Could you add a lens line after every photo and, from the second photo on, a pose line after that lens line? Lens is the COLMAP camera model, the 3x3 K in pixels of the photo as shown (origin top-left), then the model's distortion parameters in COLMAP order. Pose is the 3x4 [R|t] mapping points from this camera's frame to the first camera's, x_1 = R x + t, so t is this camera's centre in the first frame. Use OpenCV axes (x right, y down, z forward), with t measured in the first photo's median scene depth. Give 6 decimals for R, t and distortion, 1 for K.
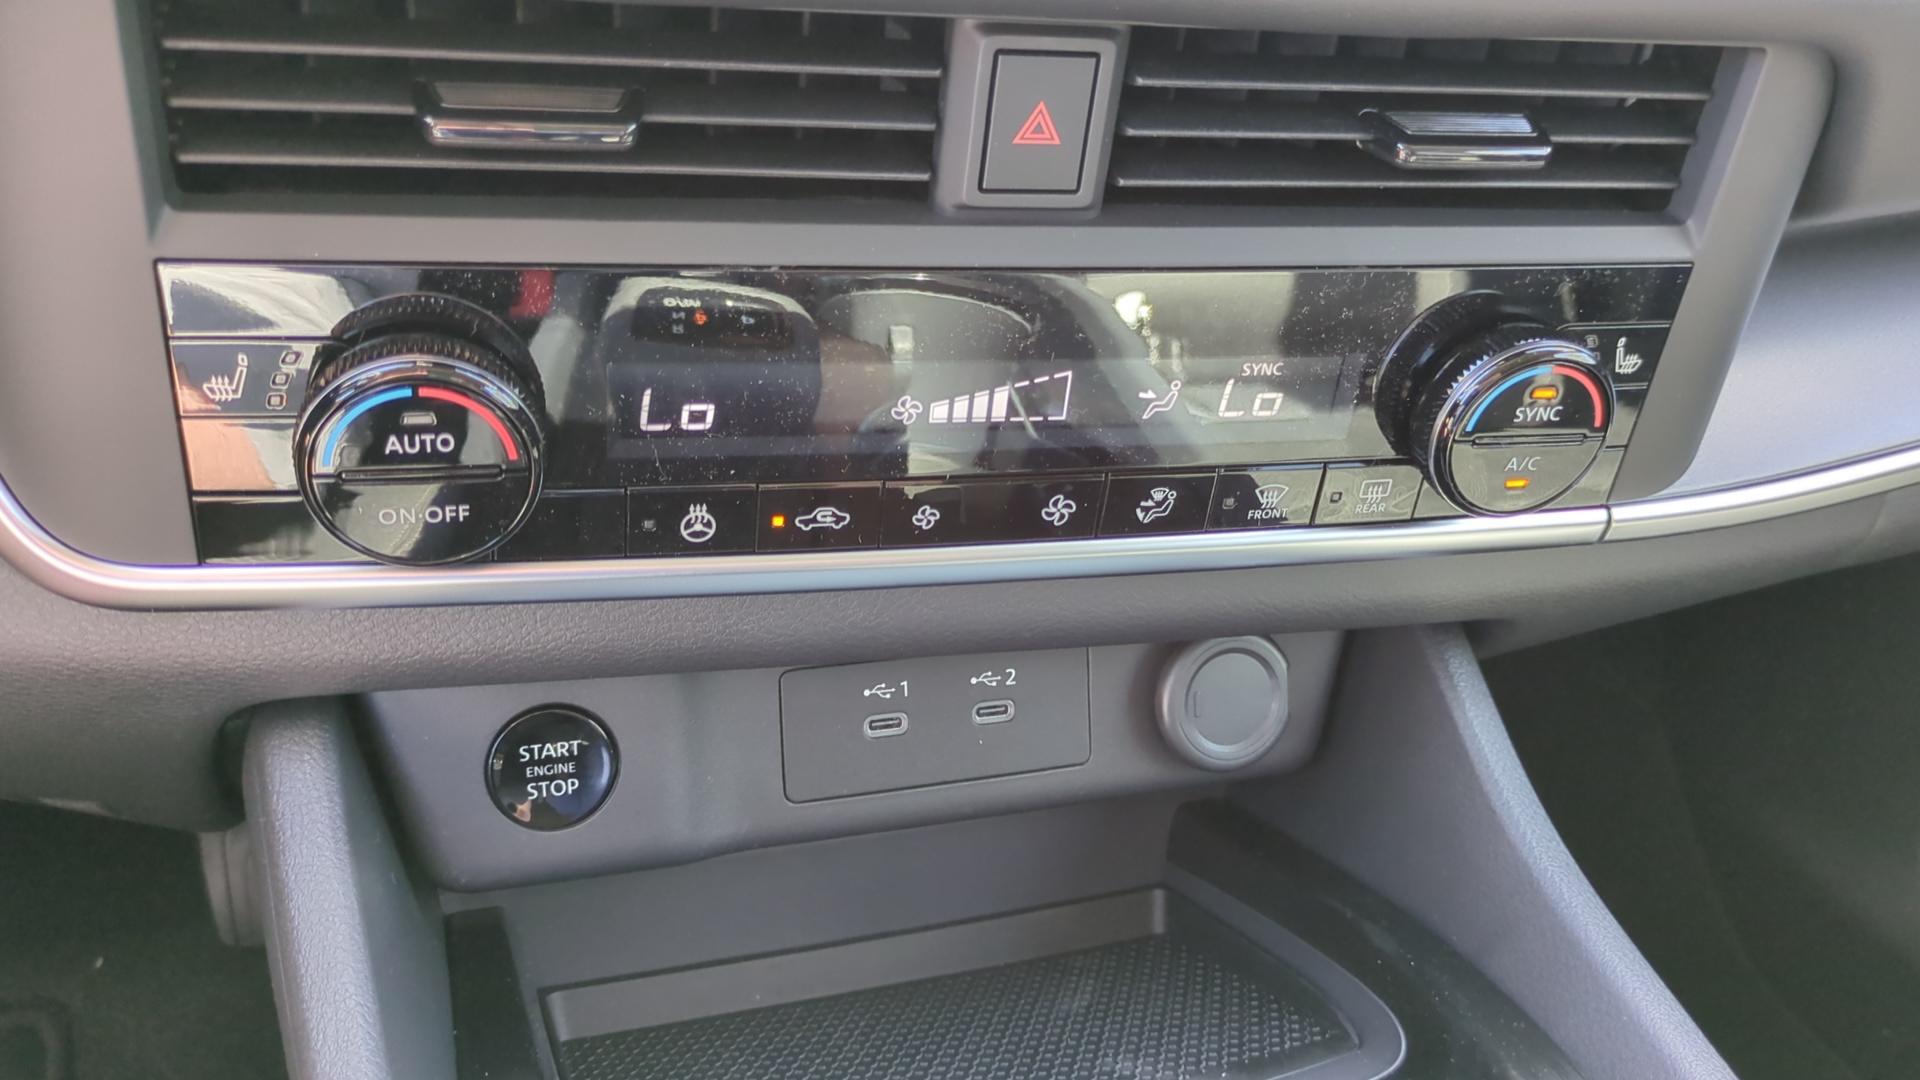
lens RADIAL K [[1576.0, 0, 971.7], [0, 1576.0, 543.4], [0, 0, 1]] dist [0.024359, -0.025343]
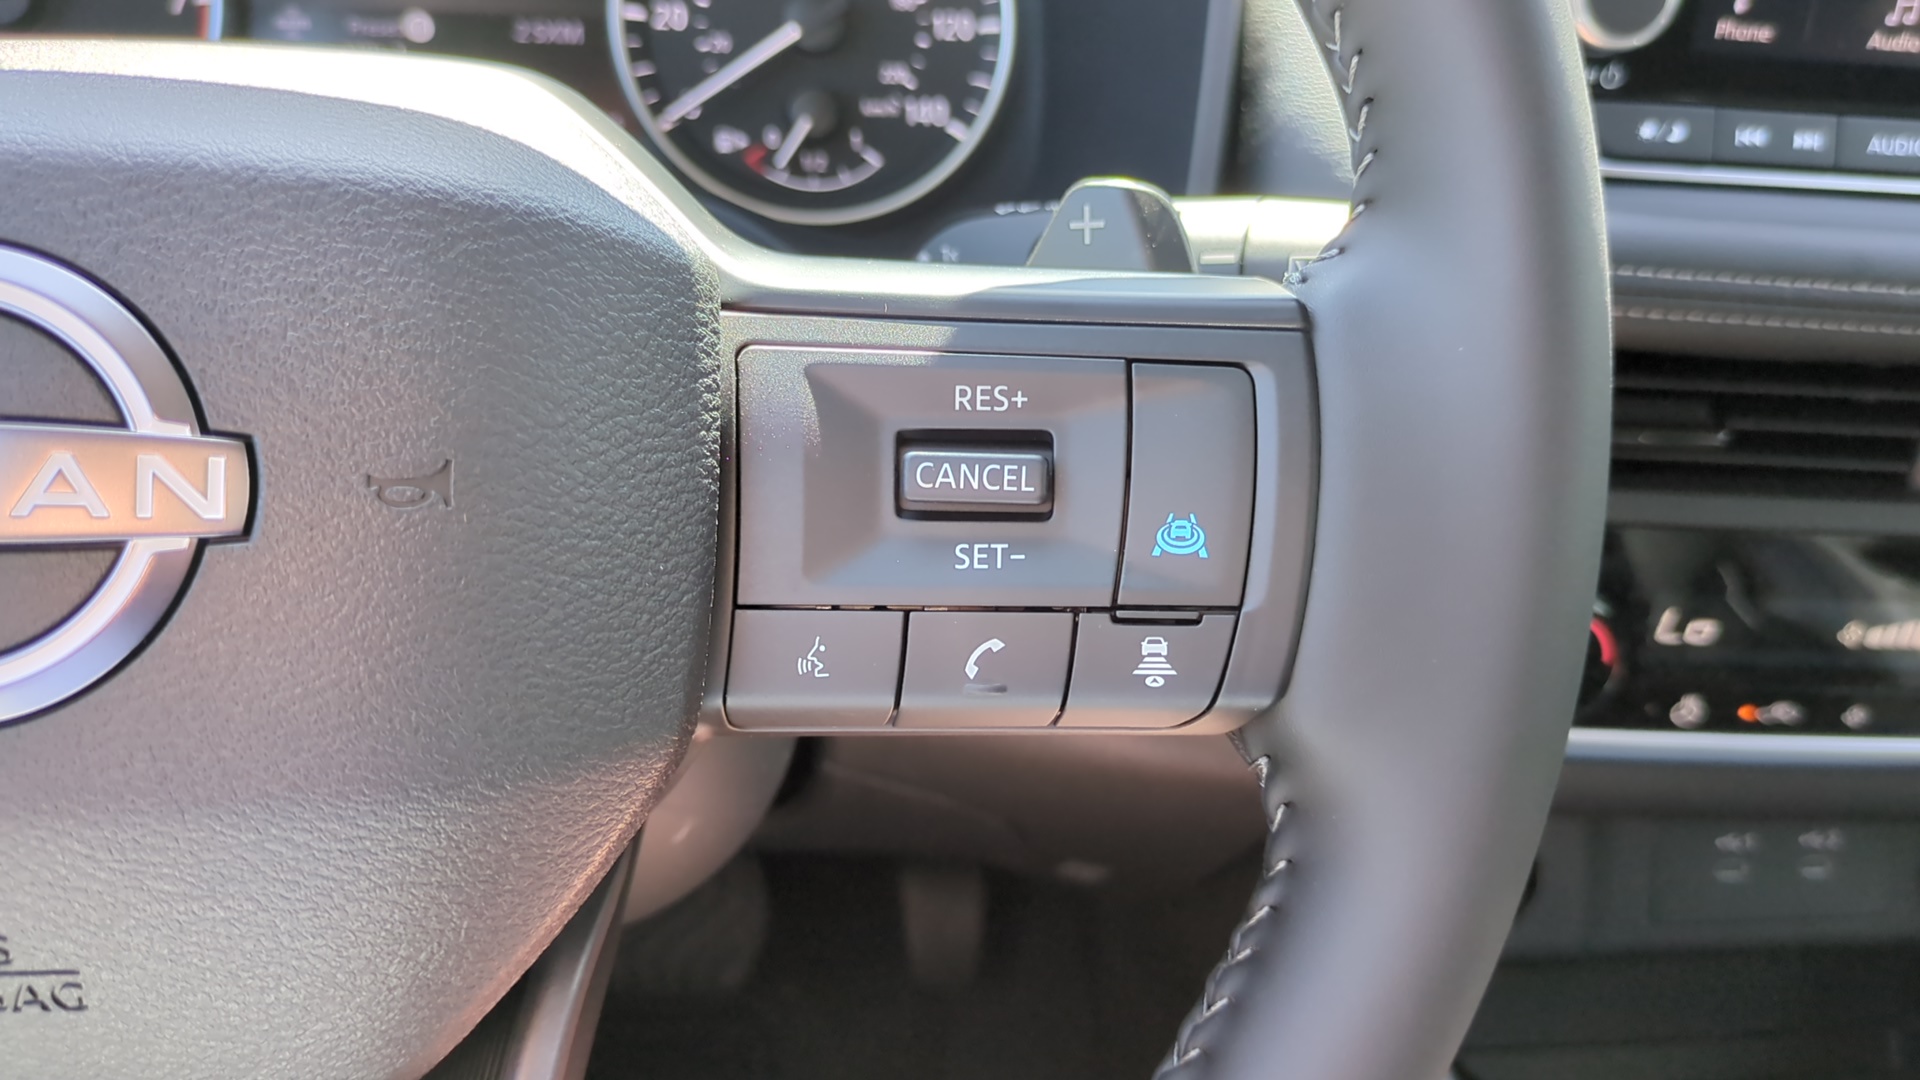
lens RADIAL K [[1576.0, 0, 962.2], [0, 1576.0, 528.0], [0, 0, 1]] dist [0.024359, -0.025343]
pose [[0.976747, 0.058213, -0.206340, -0.475906], [-0.072272, 0.995502, -0.061262, -0.036703], [0.201845, 0.074751, 0.976561, -0.412417]]
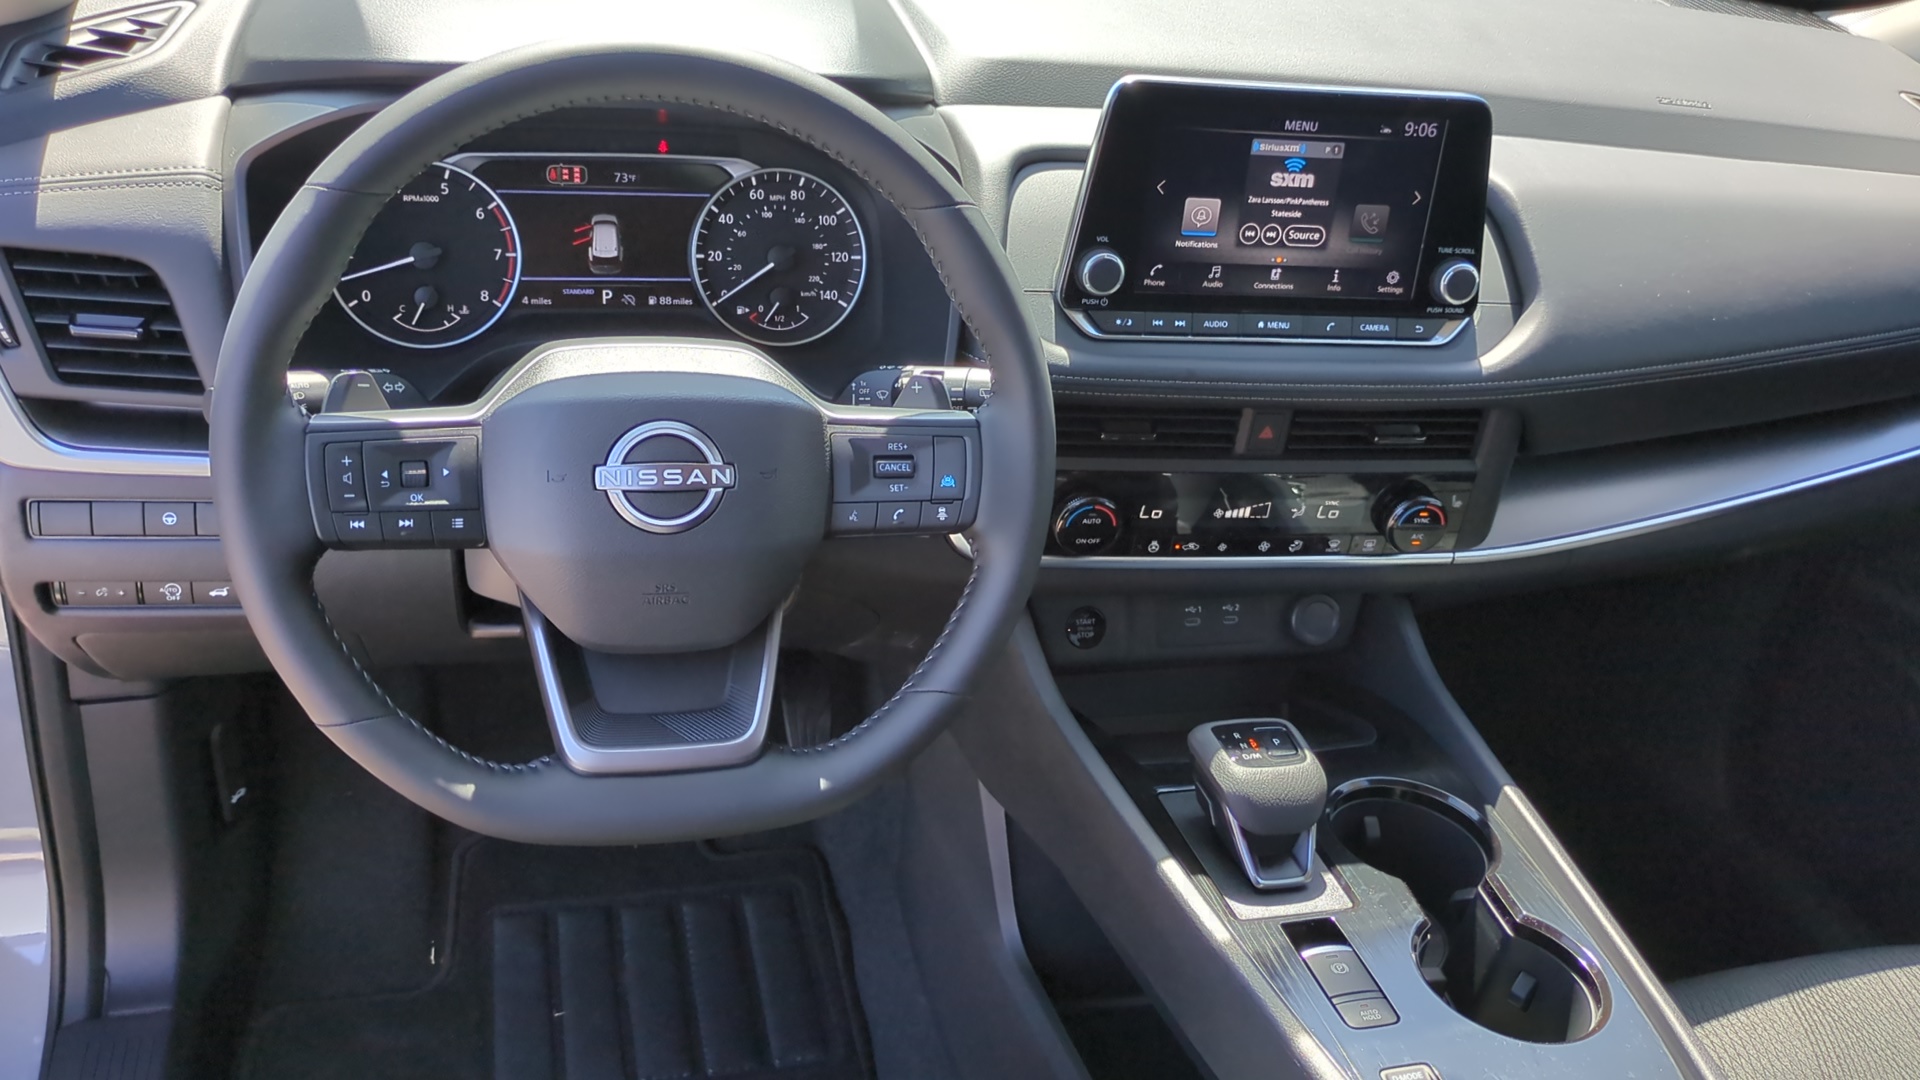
lens RADIAL K [[1576.0, 0, 955.1], [0, 1576.0, 539.4], [0, 0, 1]] dist [0.024359, -0.025343]
pose [[0.997579, 0.033950, -0.060685, -0.363181], [-0.035818, 0.998909, -0.029961, 0.079660], [0.059602, 0.032062, 0.997707, -2.132632]]
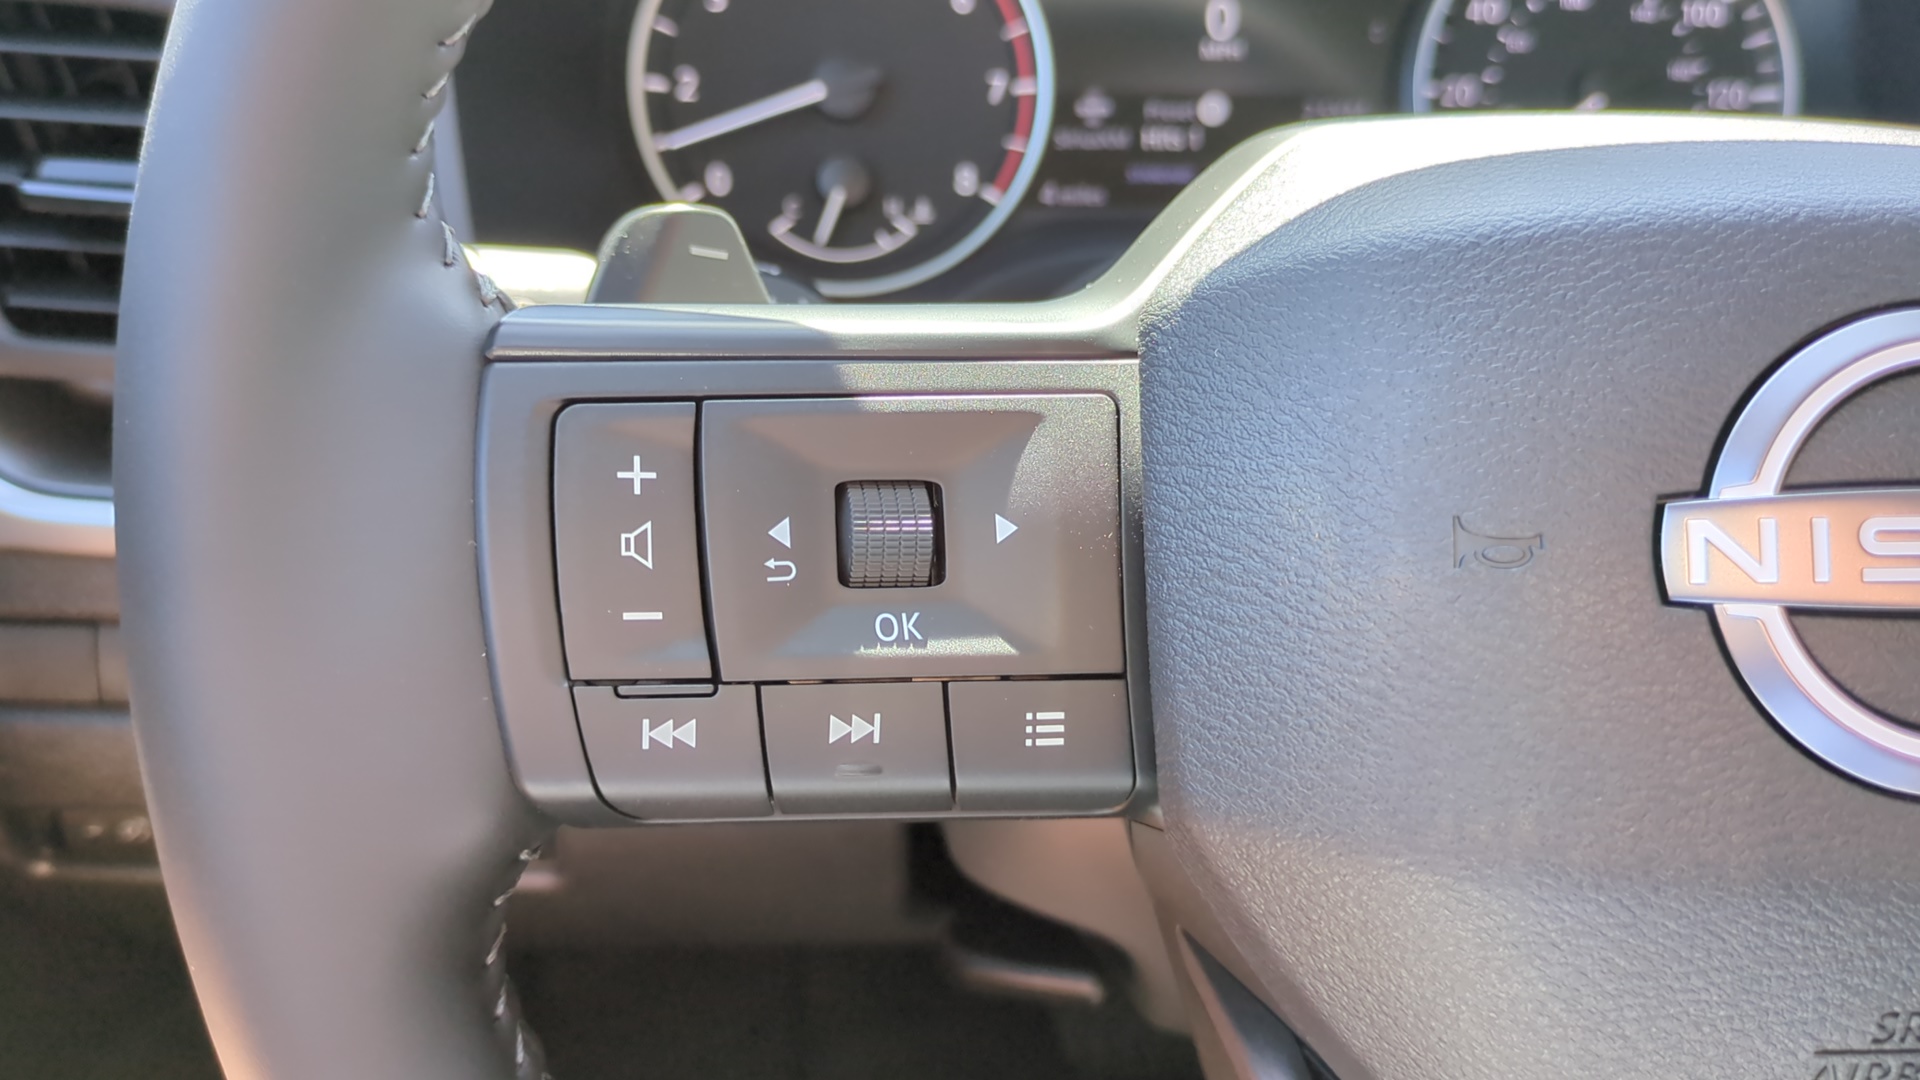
lens RADIAL K [[1576.0, 0, 960.8], [0, 1576.0, 541.5], [0, 0, 1]] dist [0.024359, -0.025343]
pose [[0.966045, 0.033347, -0.256214, -1.066891], [-0.060555, 0.993239, -0.099046, 0.007994], [0.251179, 0.111197, 0.961532, -0.551942]]
